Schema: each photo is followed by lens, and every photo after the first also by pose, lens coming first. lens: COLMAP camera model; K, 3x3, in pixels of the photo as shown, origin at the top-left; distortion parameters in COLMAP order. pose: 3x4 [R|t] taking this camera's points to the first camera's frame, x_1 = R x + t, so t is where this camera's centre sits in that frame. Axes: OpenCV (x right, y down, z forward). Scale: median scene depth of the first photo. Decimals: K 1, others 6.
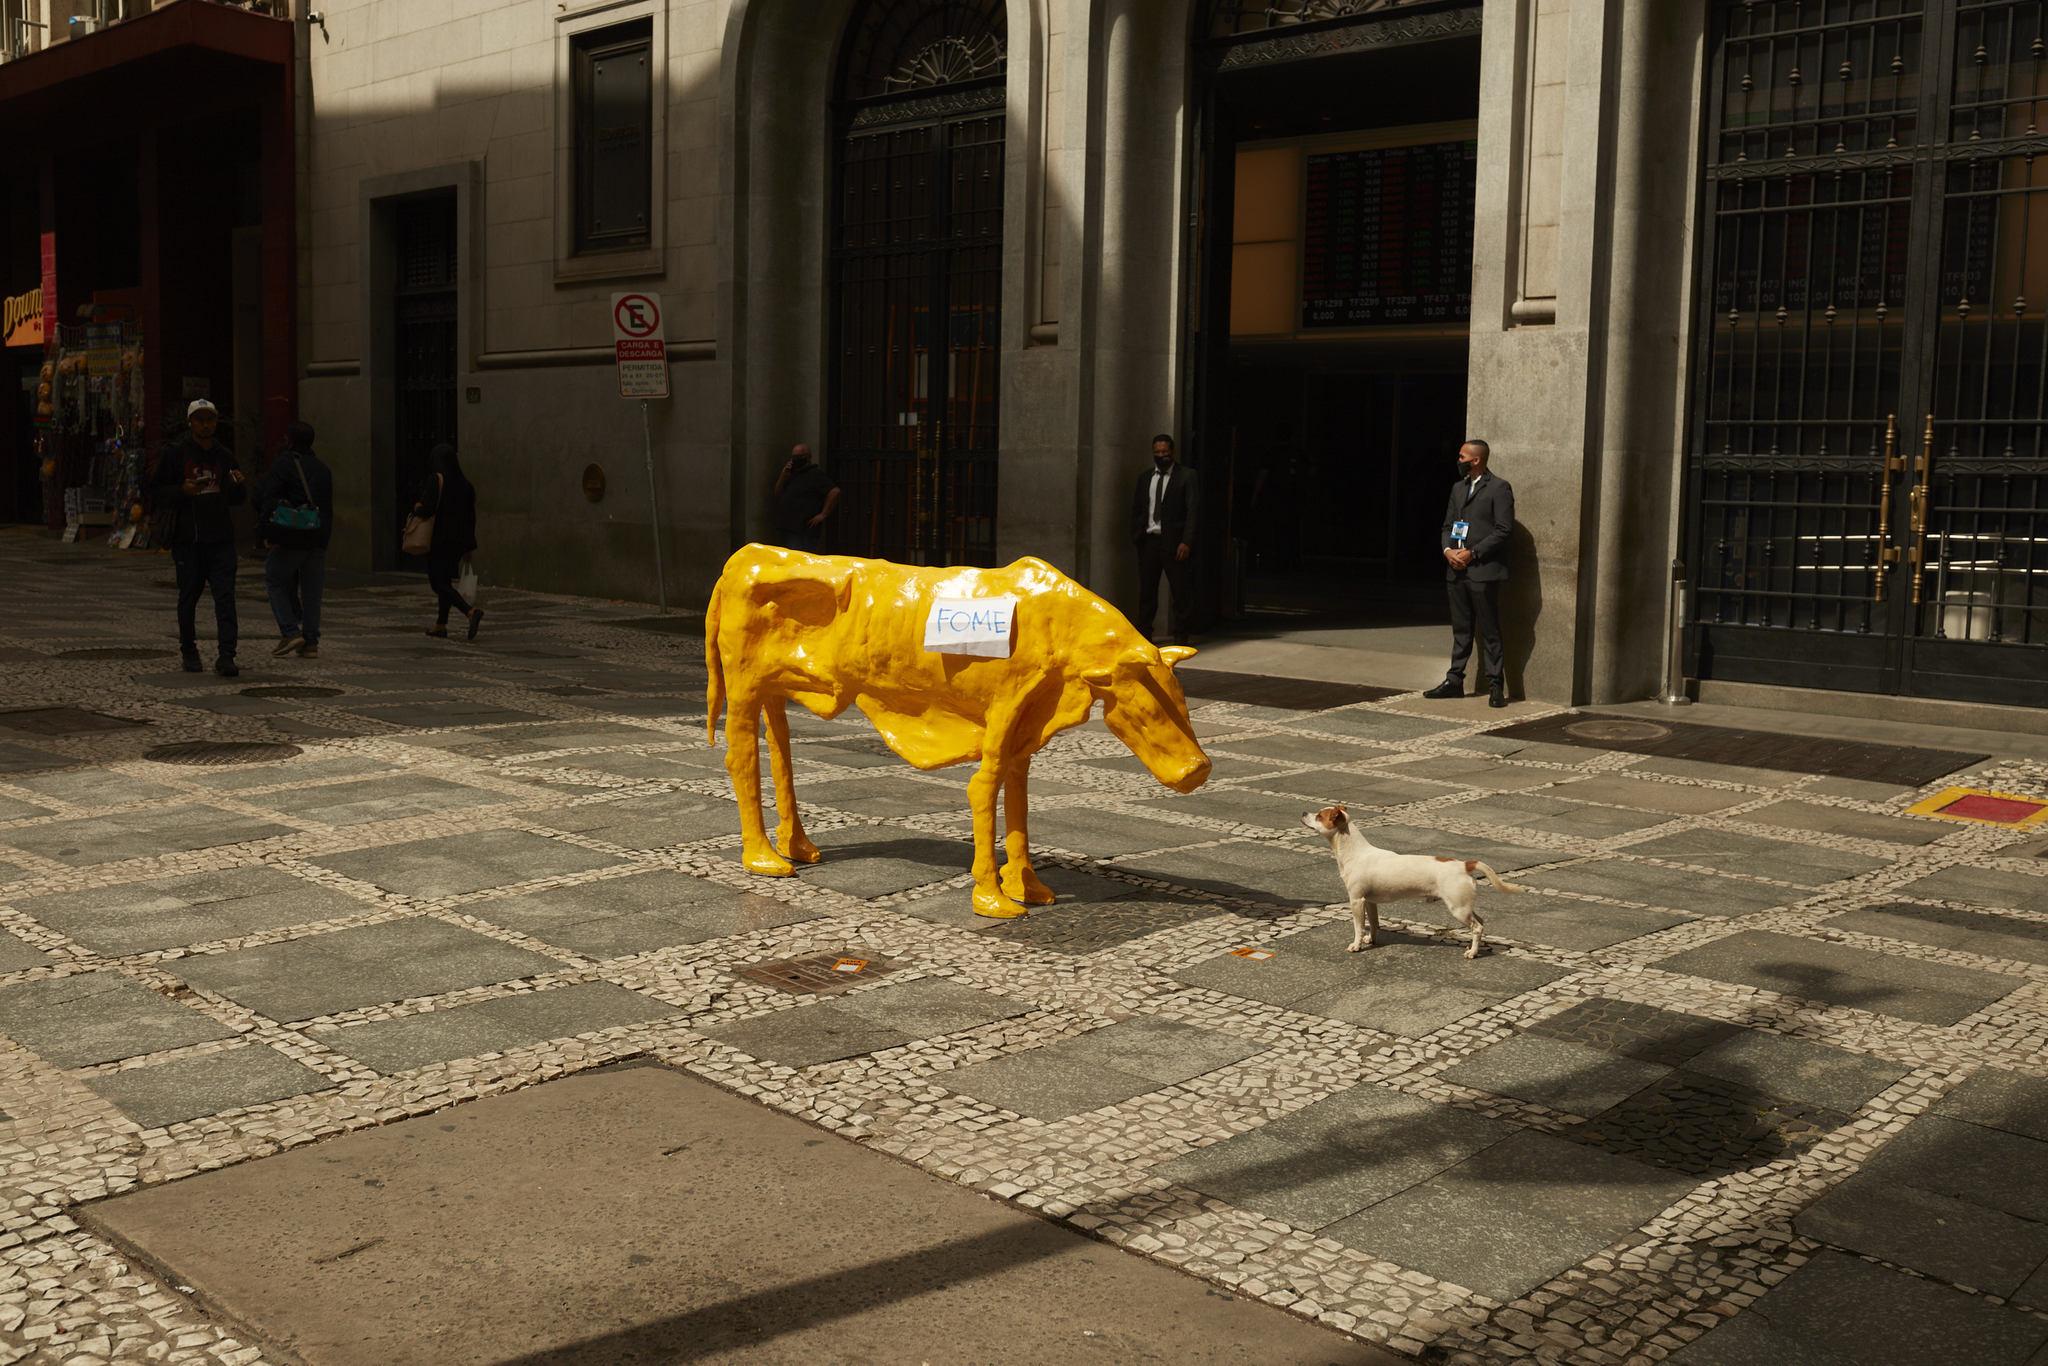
lens RADIAL K [[1770.8, 0, 1024.0], [0, 1770.8, 683.0], [0, 0, 1]] dist [-0.049043, 0.021147]
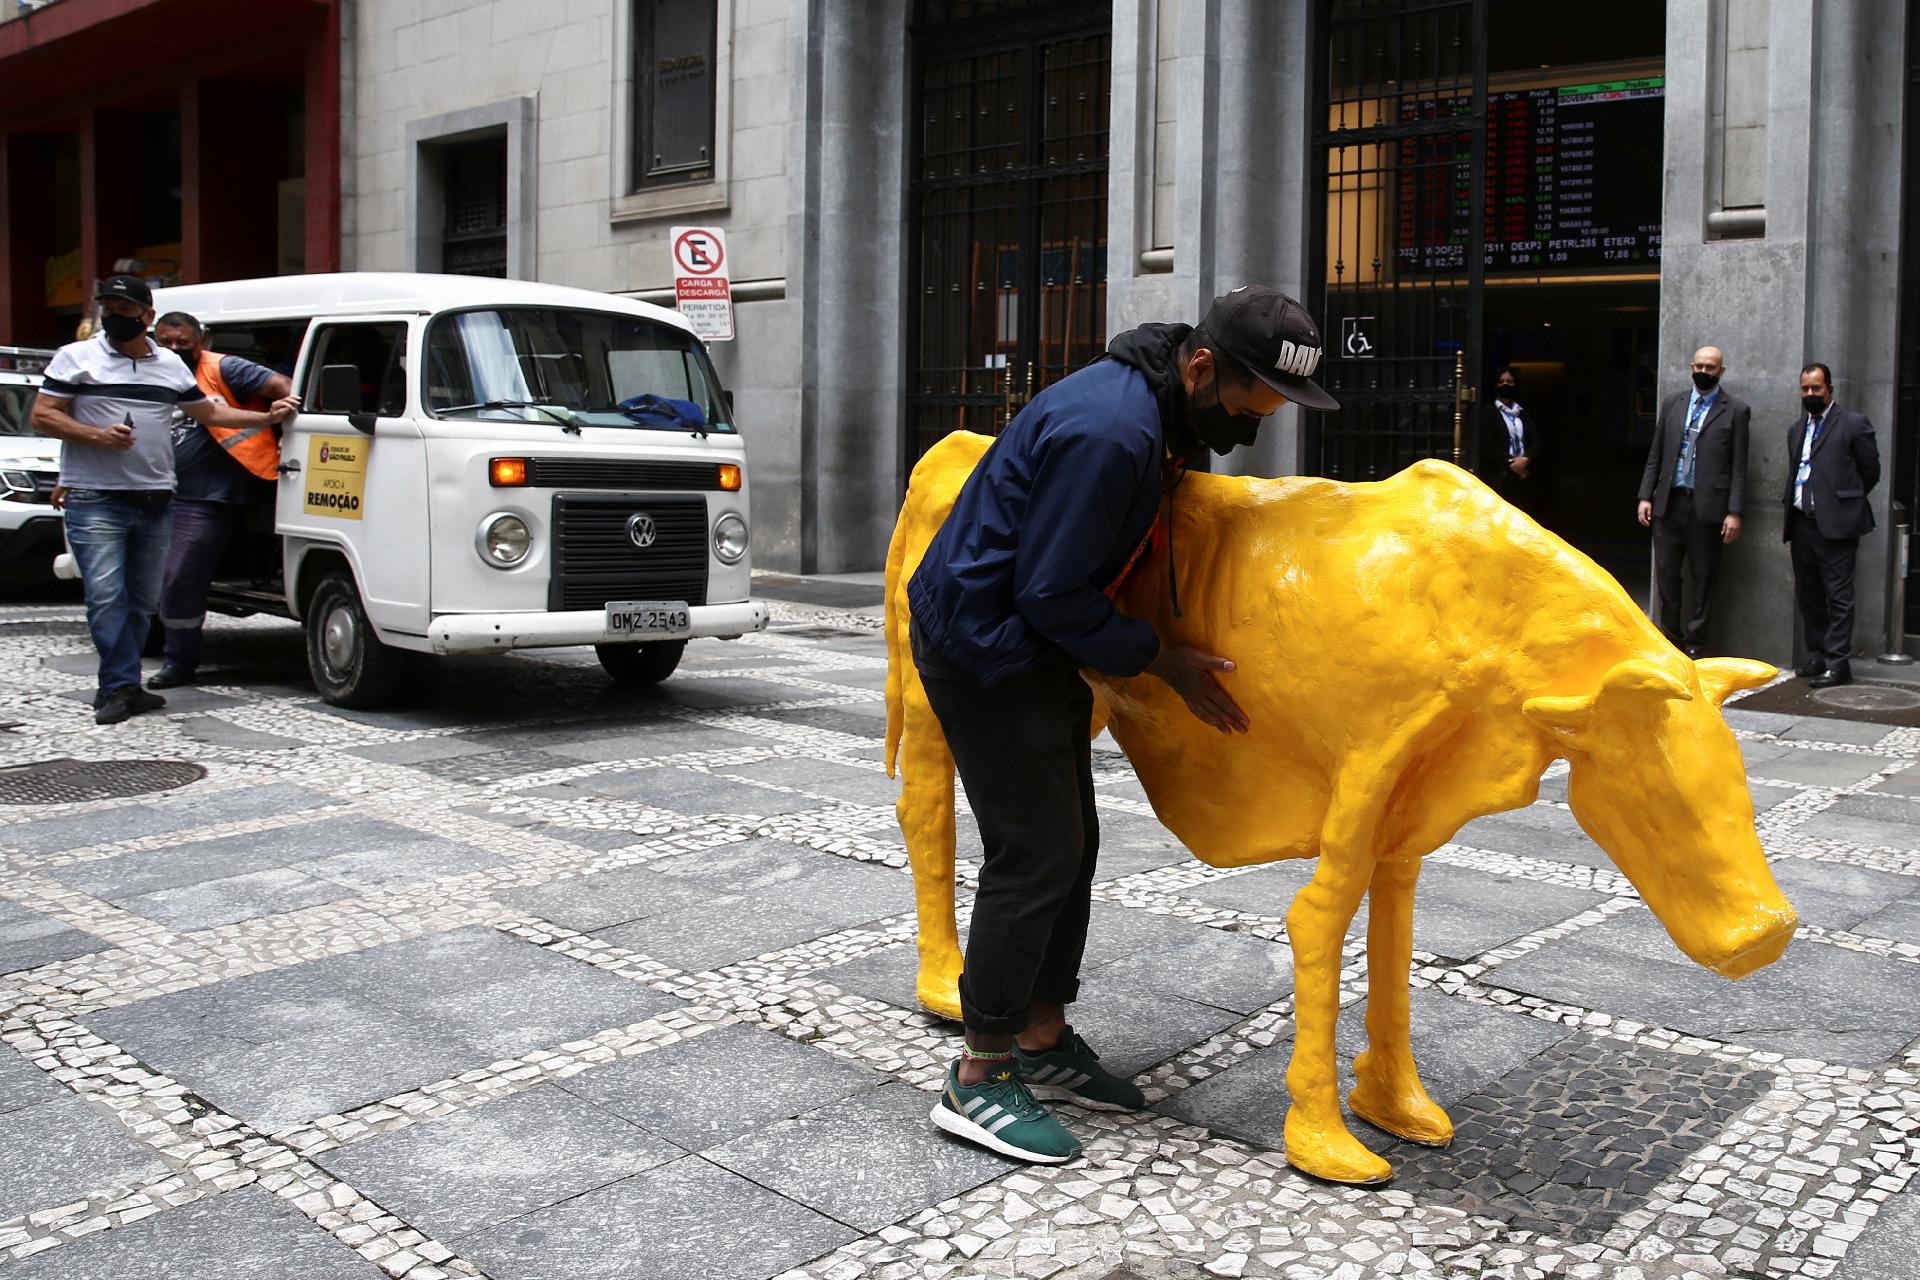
lens RADIAL K [[1635.7, 0, 1217.9], [0, 1635.7, 573.9], [0, 0, 1]] dist [-0.100805, 0.064995]
pose [[0.995600, -0.009562, 0.093220, -0.108781], [0.013024, 0.999245, -0.036606, -0.018941], [-0.092799, 0.037659, 0.994972, 0.519076]]
